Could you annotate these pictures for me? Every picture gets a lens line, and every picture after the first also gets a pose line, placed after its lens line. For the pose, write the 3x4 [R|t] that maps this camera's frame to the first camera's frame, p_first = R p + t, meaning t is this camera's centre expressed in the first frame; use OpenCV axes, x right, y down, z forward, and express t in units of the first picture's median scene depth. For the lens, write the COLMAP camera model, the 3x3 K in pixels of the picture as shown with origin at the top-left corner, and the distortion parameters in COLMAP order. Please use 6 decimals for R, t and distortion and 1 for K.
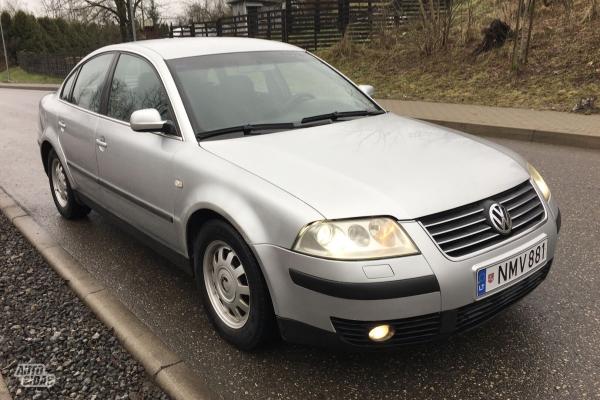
lens RADIAL K [[568.3, 0, 299.2], [0, 568.3, 163.7], [0, 0, 1]] dist [0.038362, -0.019162]
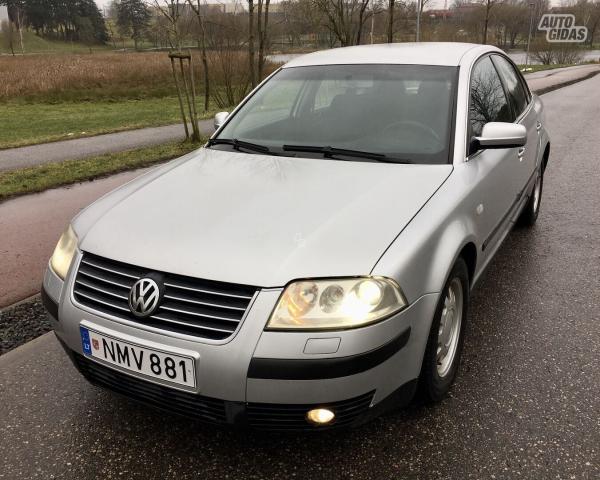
lens RADIAL K [[581.0, 0, 305.2], [0, 581.0, 237.9], [0, 0, 1]] dist [0.086496, -0.117318]
pose [[0.359835, 0.324331, -0.874830, 0.989526], [-0.197773, 0.942845, 0.268198, -0.221417], [0.911814, 0.076511, 0.403413, 0.750722]]
